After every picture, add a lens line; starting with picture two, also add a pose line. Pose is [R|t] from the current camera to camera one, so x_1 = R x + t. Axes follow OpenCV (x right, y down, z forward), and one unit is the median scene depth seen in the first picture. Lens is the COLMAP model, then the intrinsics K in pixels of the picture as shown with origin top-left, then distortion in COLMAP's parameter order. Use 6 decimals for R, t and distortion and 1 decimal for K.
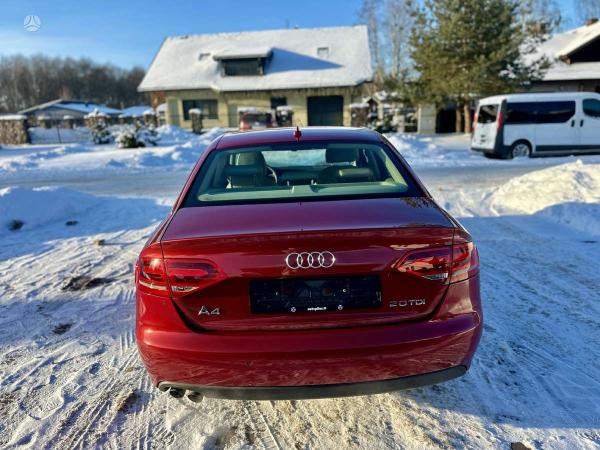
lens RADIAL K [[427.8, 0, 300.0], [0, 427.8, 225.0], [0, 0, 1]] dist [0.083848, -0.099826]
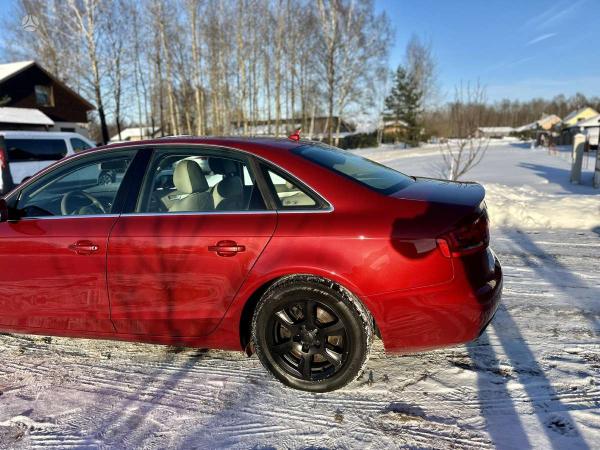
lens RADIAL K [[427.8, 0, 300.0], [0, 427.8, 225.0], [0, 0, 1]] dist [0.083848, -0.099826]
pose [[0.291850, -0.152754, 0.944187, -1.306836], [0.249958, 0.965040, 0.078865, -0.105778], [-0.923225, 0.212990, 0.319829, 0.866638]]
